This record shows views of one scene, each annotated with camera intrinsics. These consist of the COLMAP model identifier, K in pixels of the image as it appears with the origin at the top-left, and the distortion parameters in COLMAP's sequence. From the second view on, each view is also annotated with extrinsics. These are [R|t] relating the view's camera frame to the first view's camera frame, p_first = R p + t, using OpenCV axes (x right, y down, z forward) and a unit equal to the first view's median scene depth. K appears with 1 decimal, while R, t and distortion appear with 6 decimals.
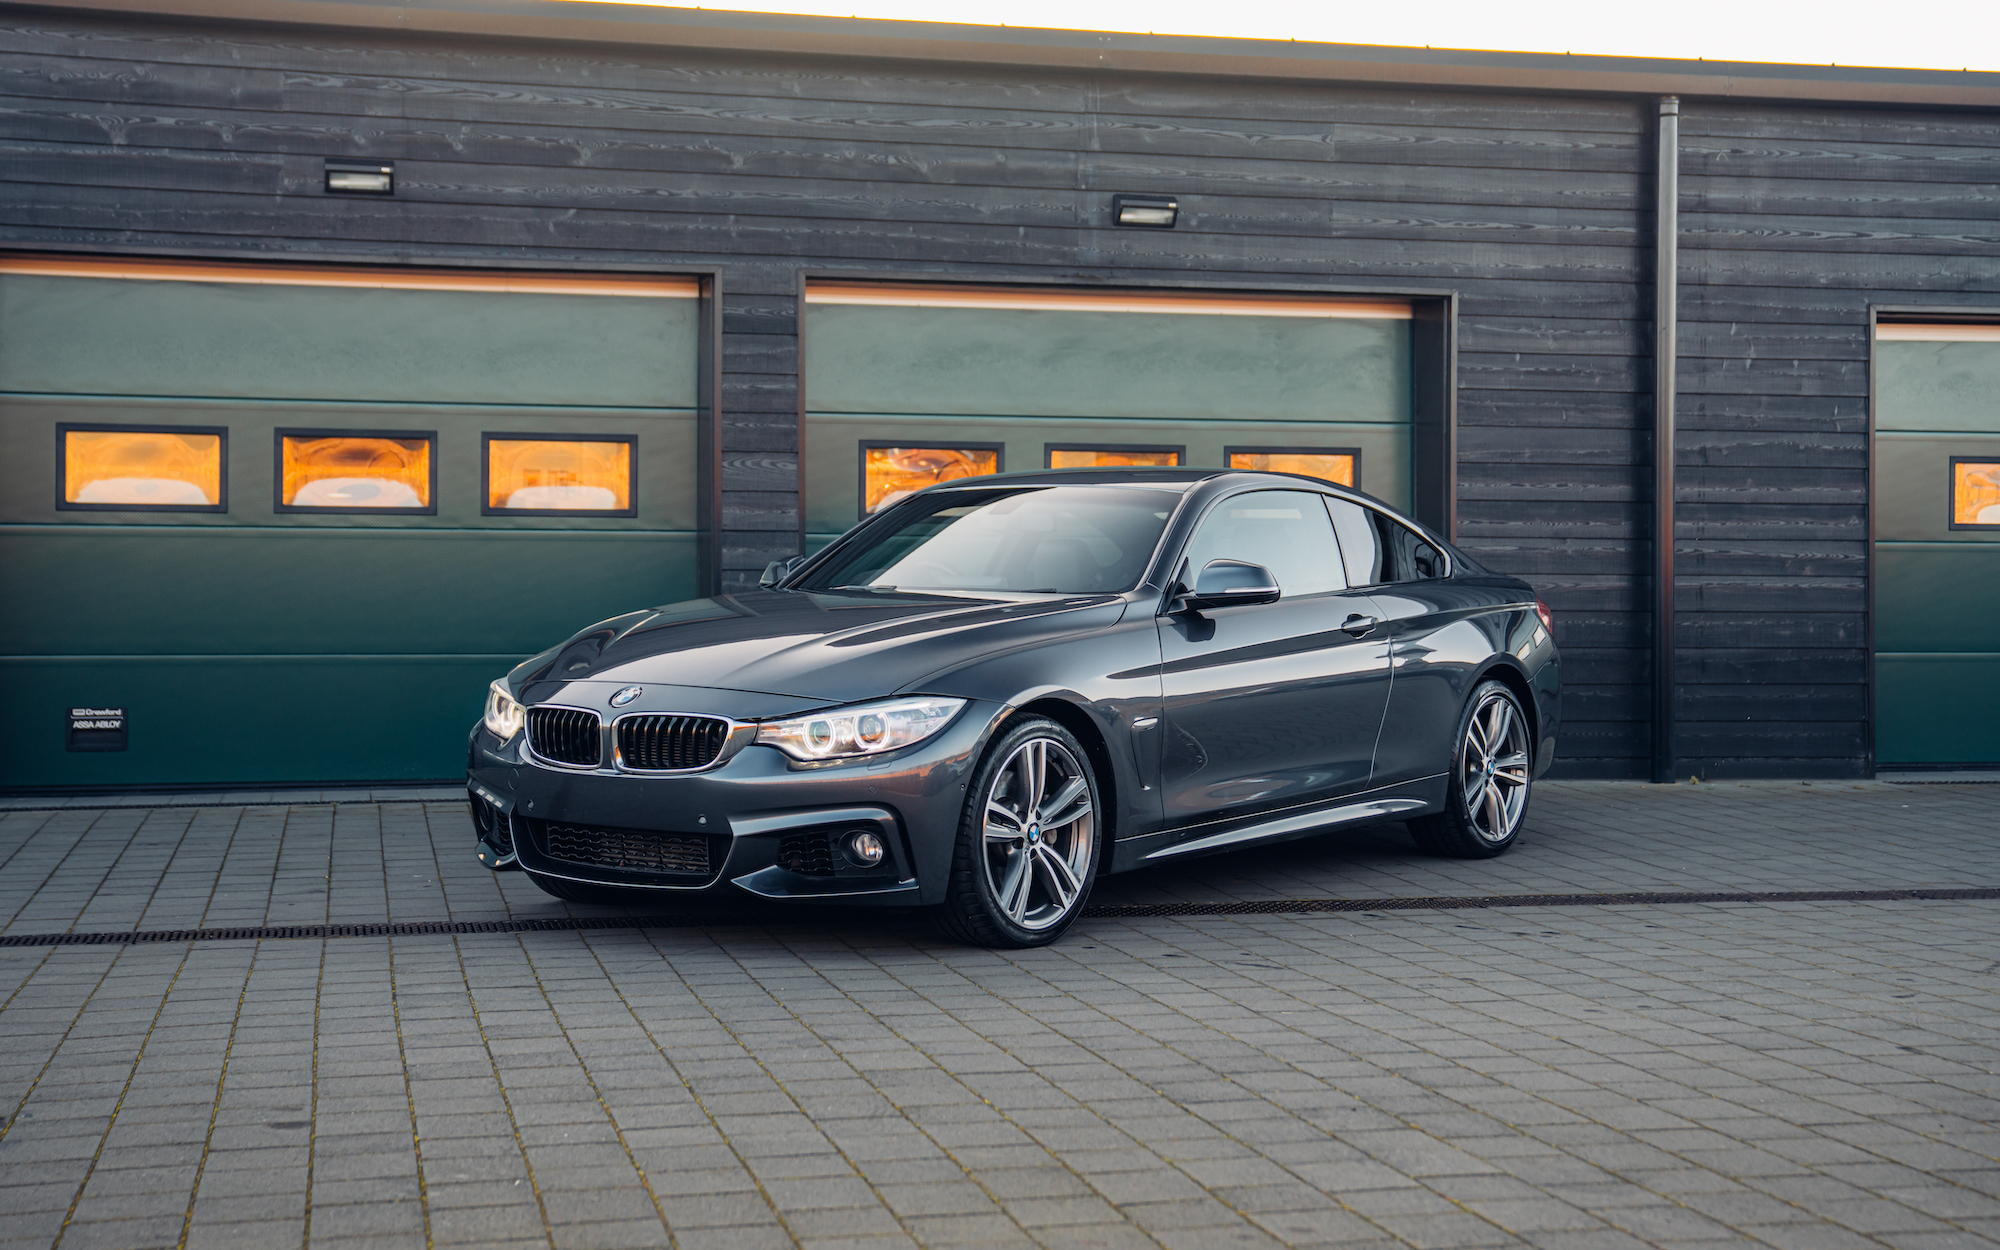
lens RADIAL K [[2774.7, 0, 1002.1], [0, 2774.7, 585.8], [0, 0, 1]] dist [0.059014, 0.348743]
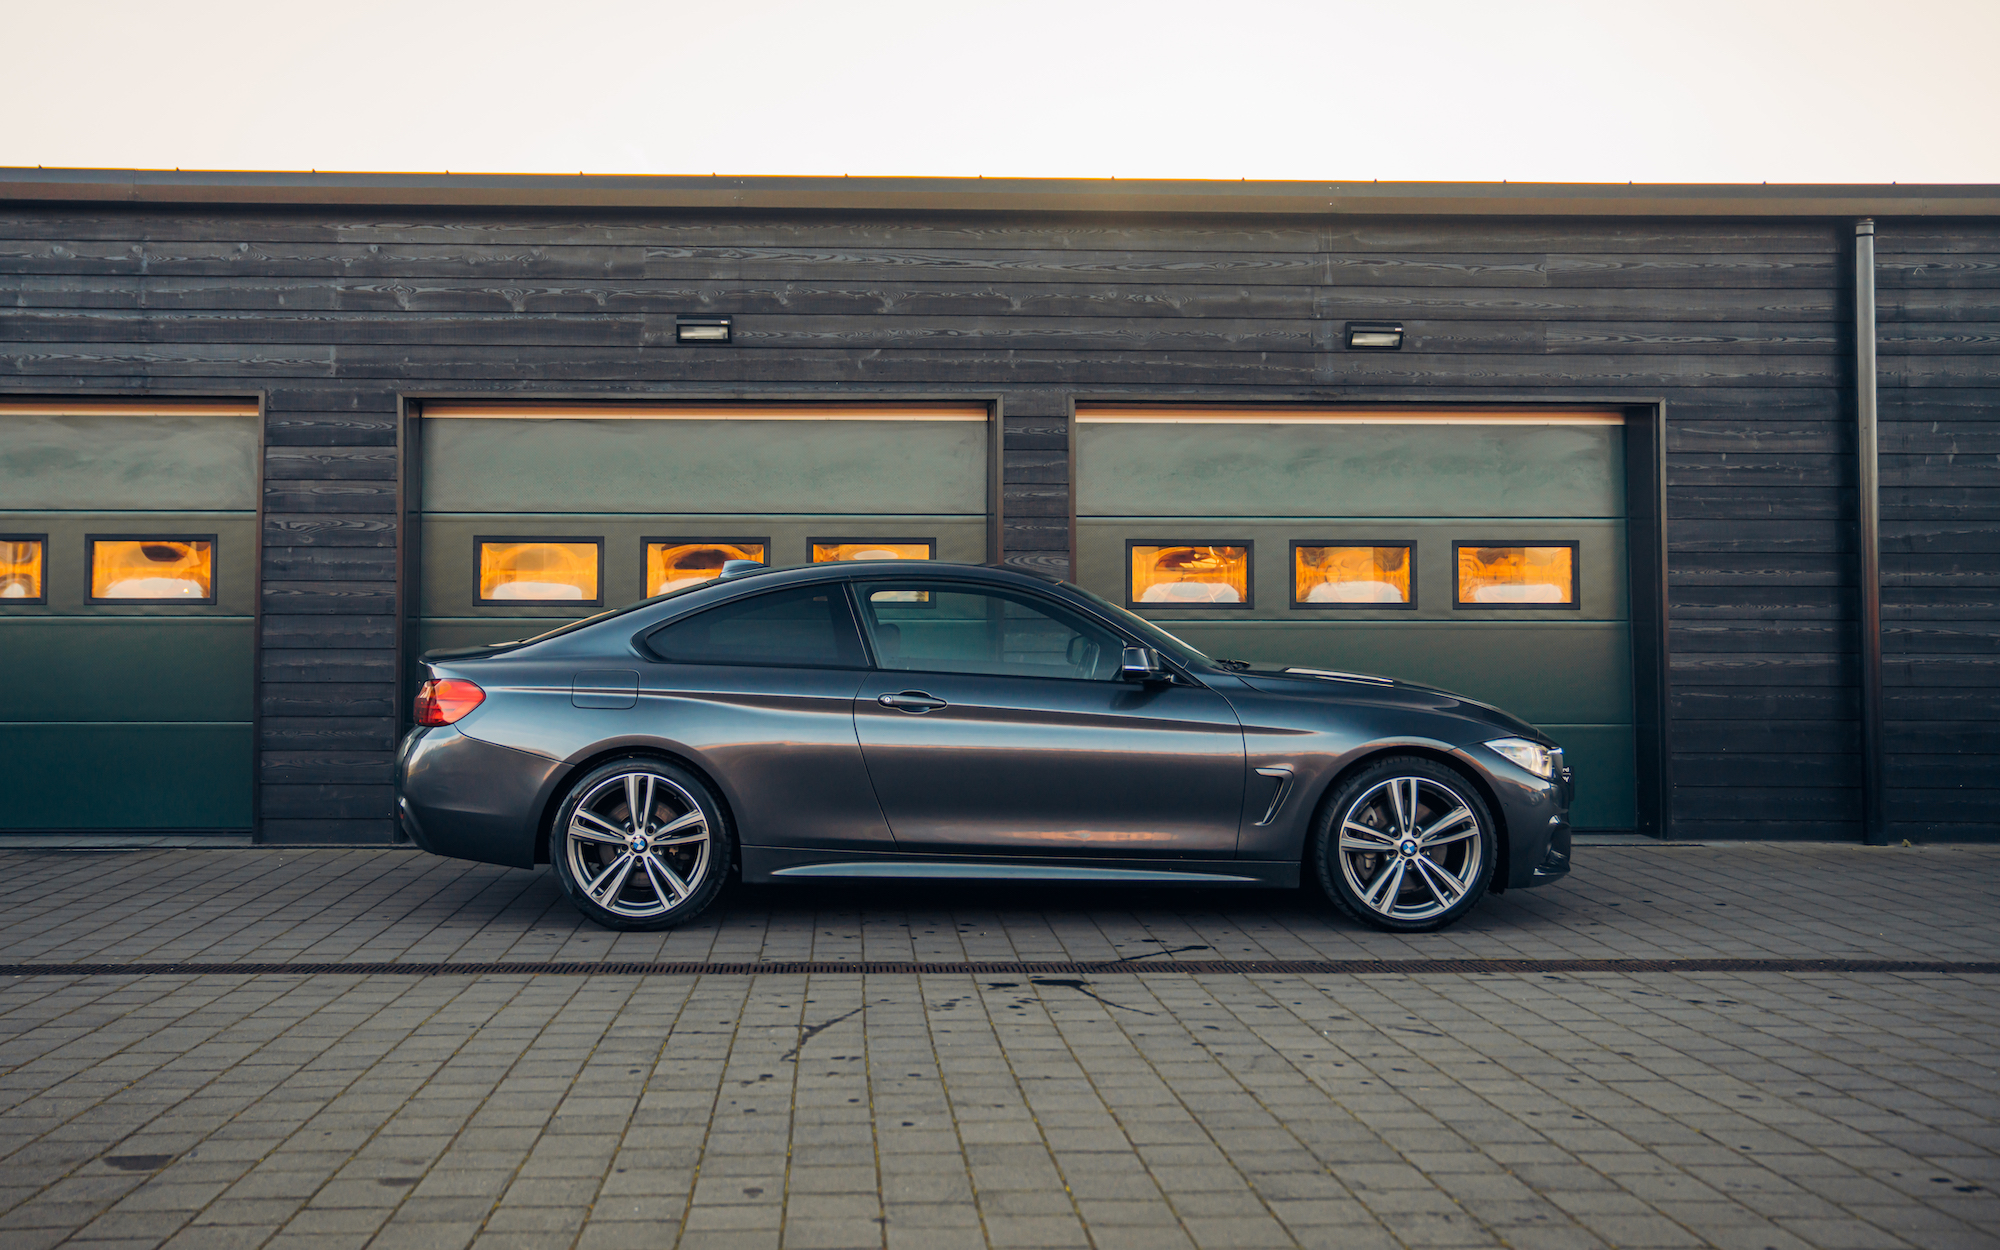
lens RADIAL K [[2154.3, 0, 902.2], [0, 2154.3, 562.1], [0, 0, 1]] dist [-0.042517, 0.219341]
pose [[0.978328, -0.012664, -0.206674, 0.045510], [0.002935, 0.998876, -0.047314, -0.000745], [0.207040, 0.045682, 0.977265, 0.106126]]
